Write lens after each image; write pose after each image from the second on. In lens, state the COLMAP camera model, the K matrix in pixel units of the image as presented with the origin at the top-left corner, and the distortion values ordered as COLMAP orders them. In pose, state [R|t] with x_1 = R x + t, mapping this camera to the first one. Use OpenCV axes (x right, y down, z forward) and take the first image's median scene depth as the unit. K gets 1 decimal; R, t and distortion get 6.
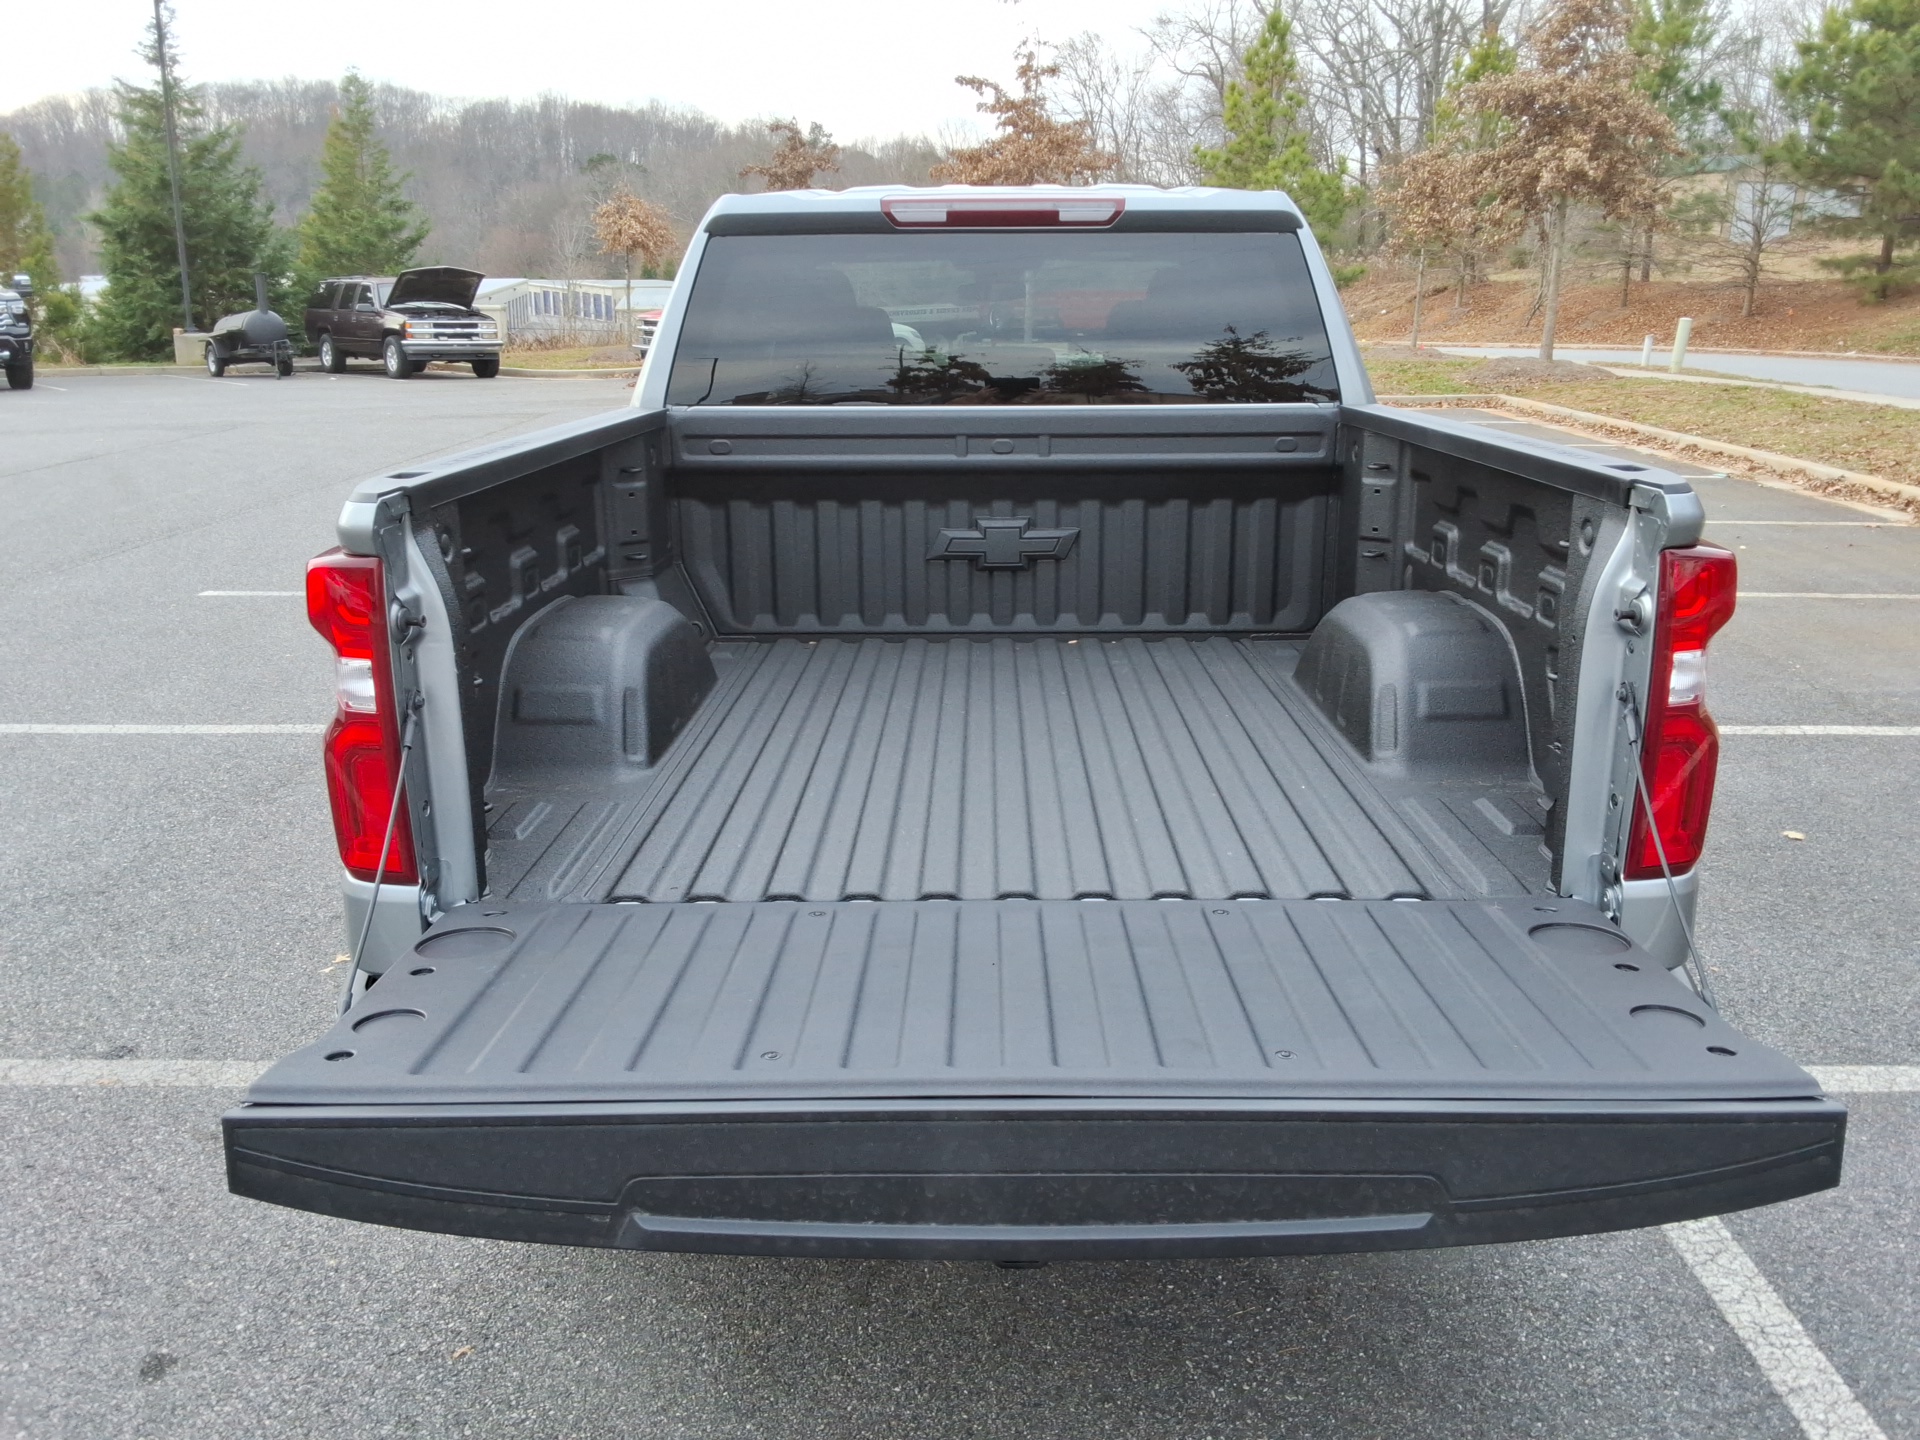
lens RADIAL K [[1537.0, 0, 975.2], [0, 1537.0, 704.8], [0, 0, 1]] dist [0.099731, -0.148501]
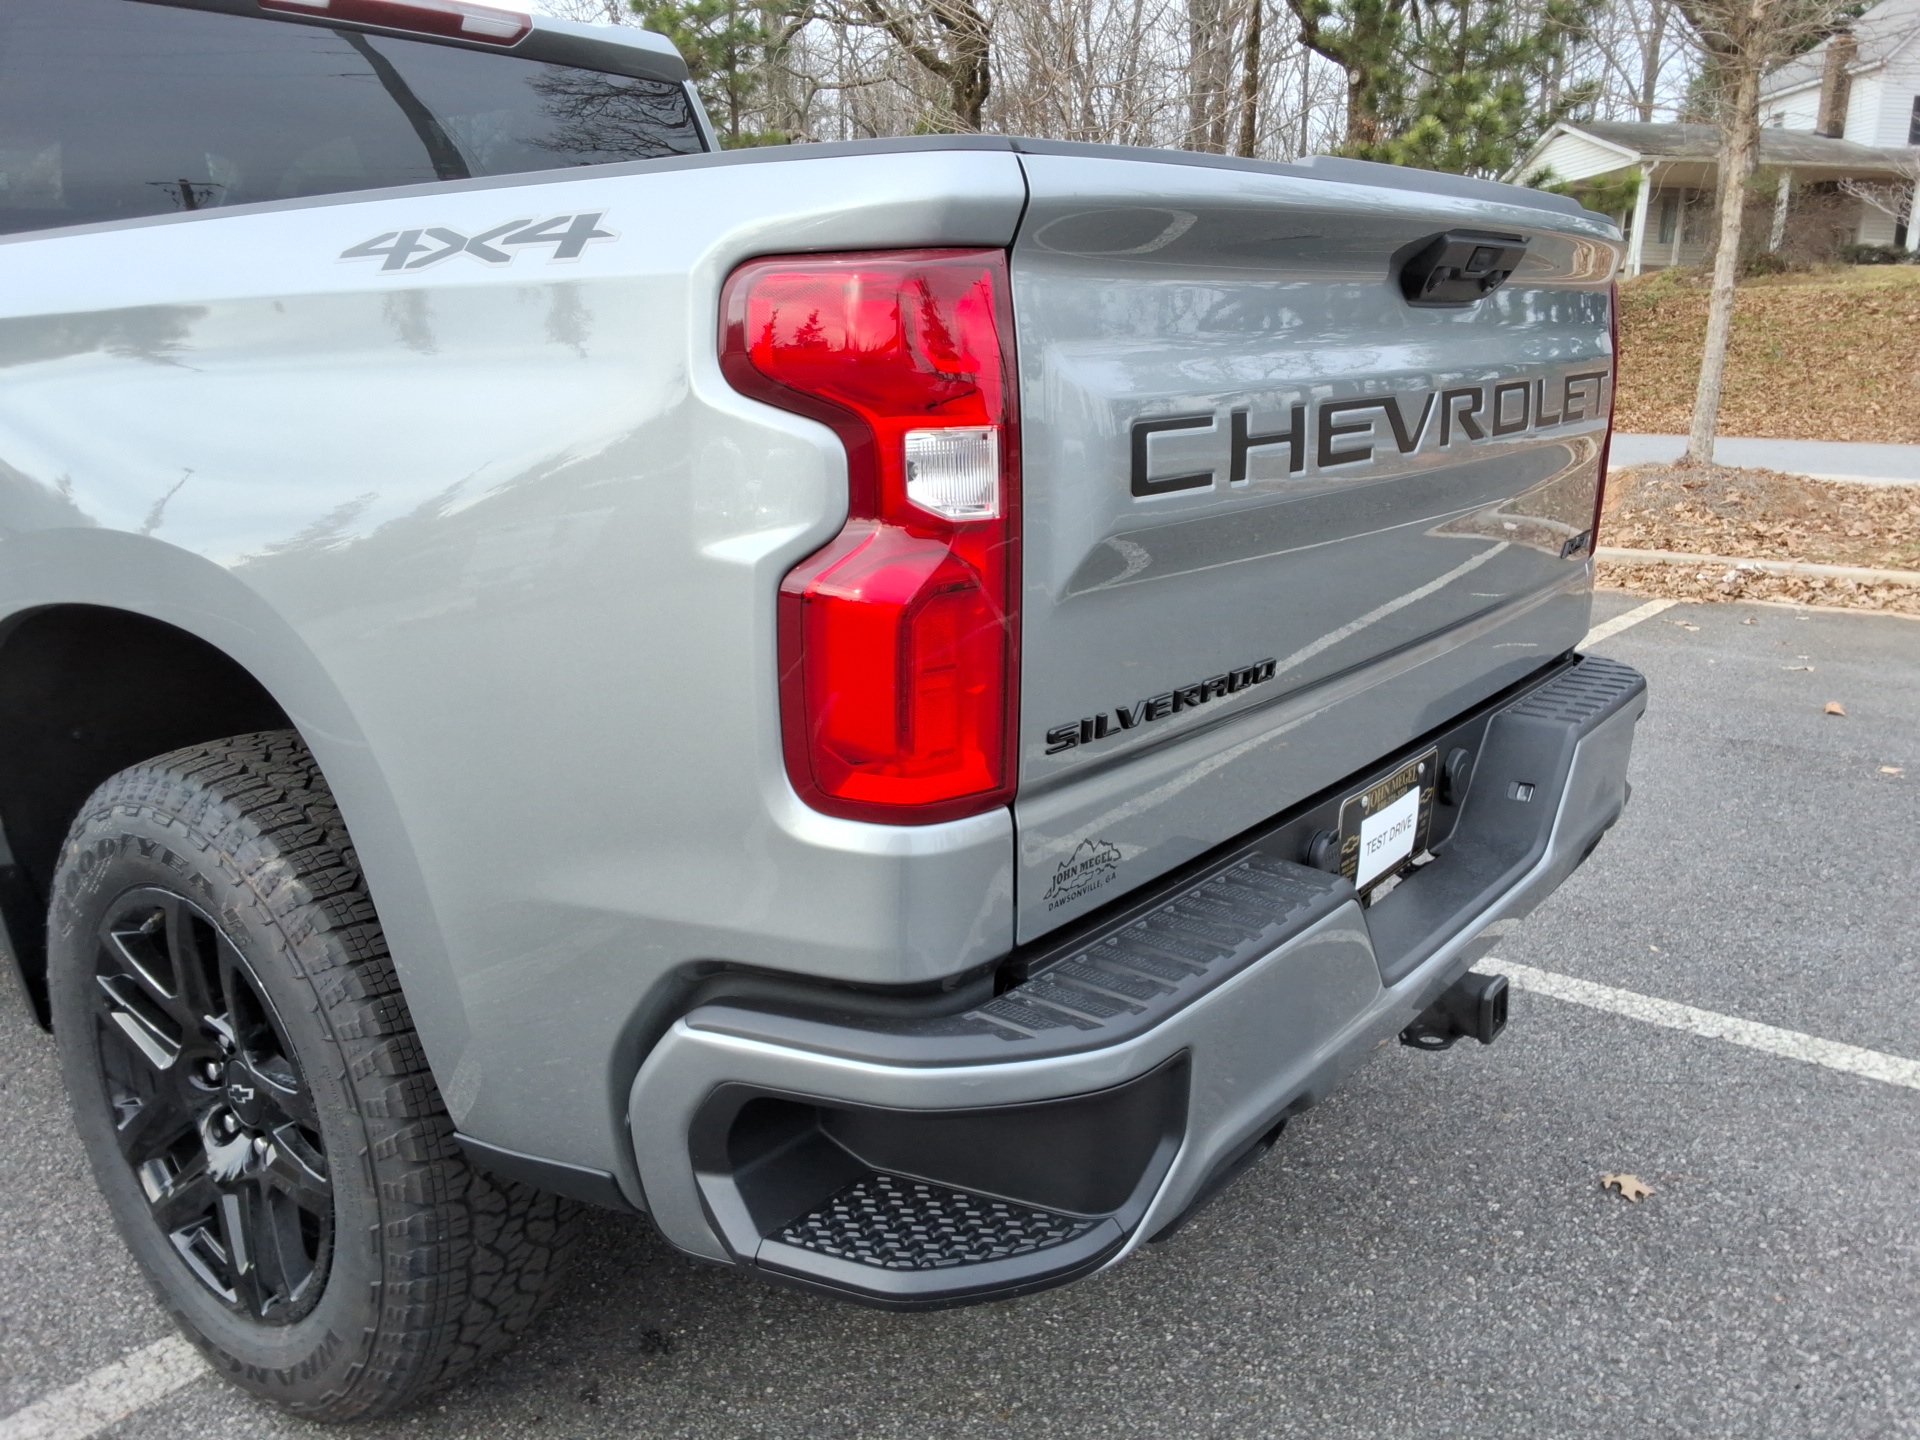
lens RADIAL K [[1532.6, 0, 974.7], [0, 1532.6, 705.0], [0, 0, 1]] dist [0.124202, -0.185837]
pose [[0.596467, -0.191037, 0.779571, -0.196907], [0.213750, 0.973995, 0.075137, 0.006484], [-0.773652, 0.121816, 0.621790, 0.146084]]
